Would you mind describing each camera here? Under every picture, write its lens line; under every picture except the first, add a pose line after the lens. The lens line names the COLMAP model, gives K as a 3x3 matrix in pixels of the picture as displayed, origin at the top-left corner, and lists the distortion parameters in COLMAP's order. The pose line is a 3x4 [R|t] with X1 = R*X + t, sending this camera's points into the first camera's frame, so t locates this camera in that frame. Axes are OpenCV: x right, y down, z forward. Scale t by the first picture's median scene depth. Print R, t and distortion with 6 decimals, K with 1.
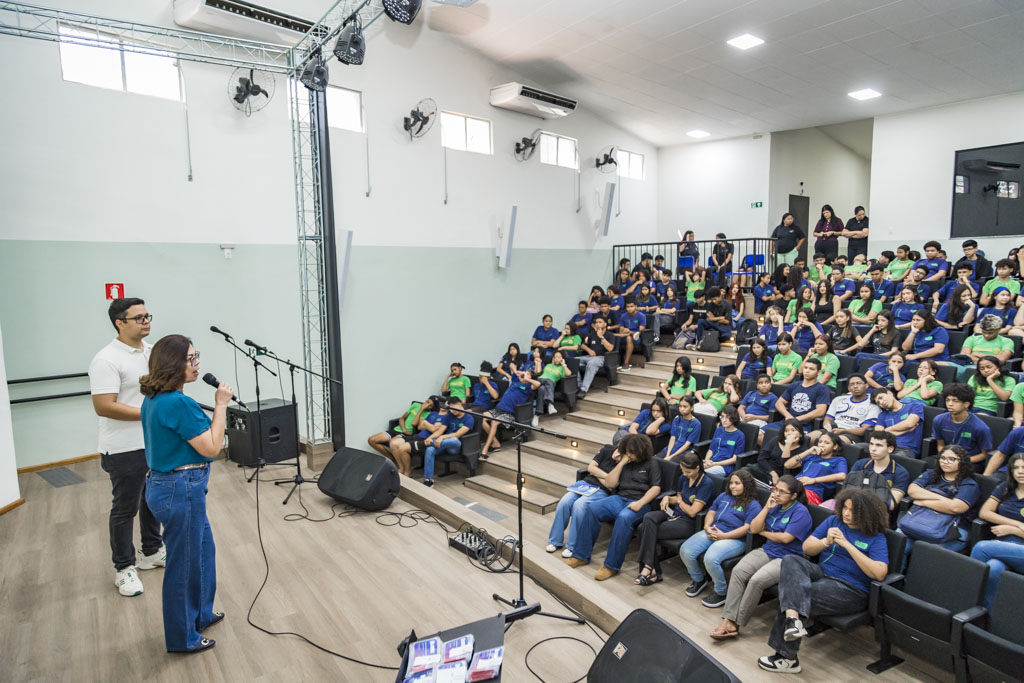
lens RADIAL K [[682.6, 0, 516.5], [0, 682.6, 353.5], [0, 0, 1]] dist [0.018607, 0.000537]
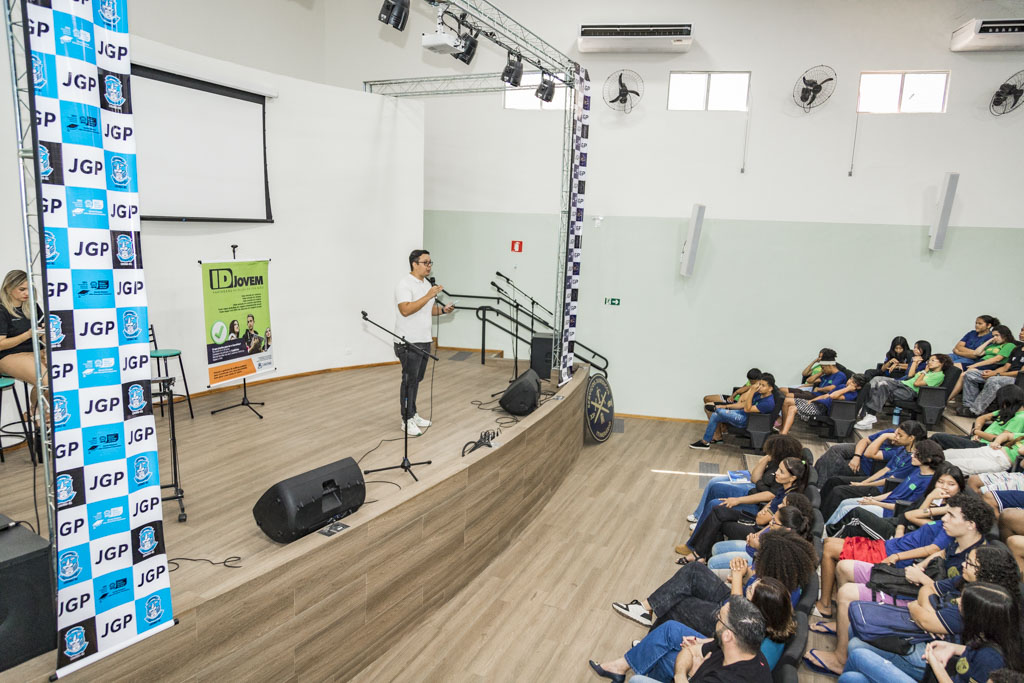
lens RADIAL K [[682.6, 0, 516.5], [0, 682.6, 353.5], [0, 0, 1]] dist [0.018607, 0.000537]
pose [[0.525943, 0.186818, -0.829749, 0.693947], [-0.150406, 0.980632, 0.125453, -0.047701], [0.837115, 0.058818, 0.543855, 0.199150]]
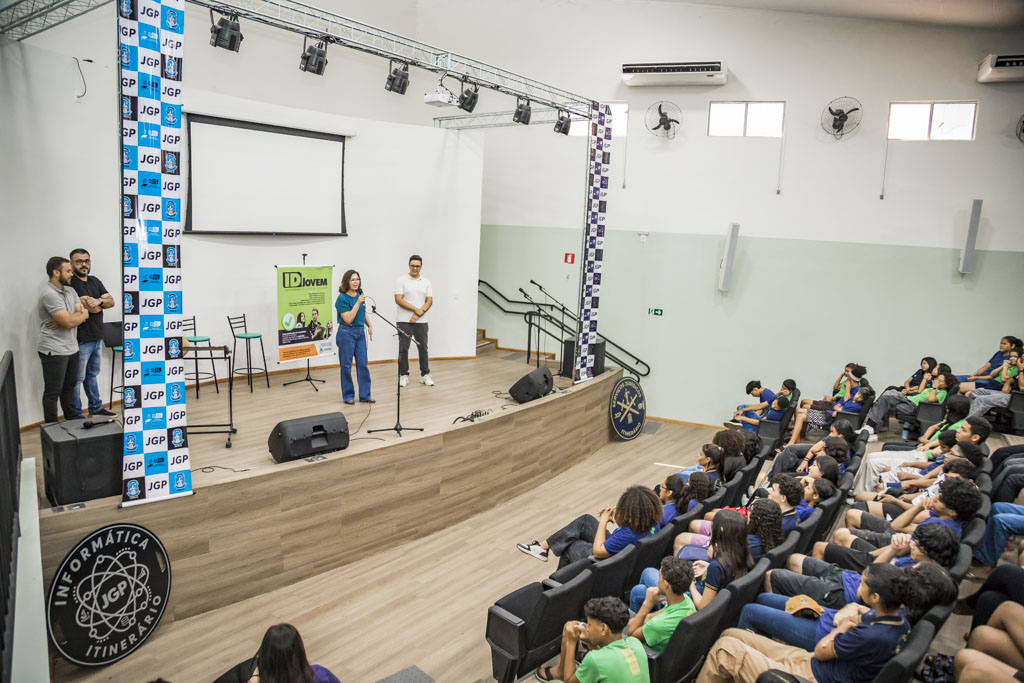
lens RADIAL K [[711.1, 0, 514.6], [0, 711.1, 359.3], [0, 0, 1]] dist [-0.110138, 0.069053]
pose [[0.325839, 0.195273, -0.925039, 0.978348], [-0.169952, 0.974597, 0.145870, -0.079765], [0.930024, 0.109682, 0.350749, 0.308607]]
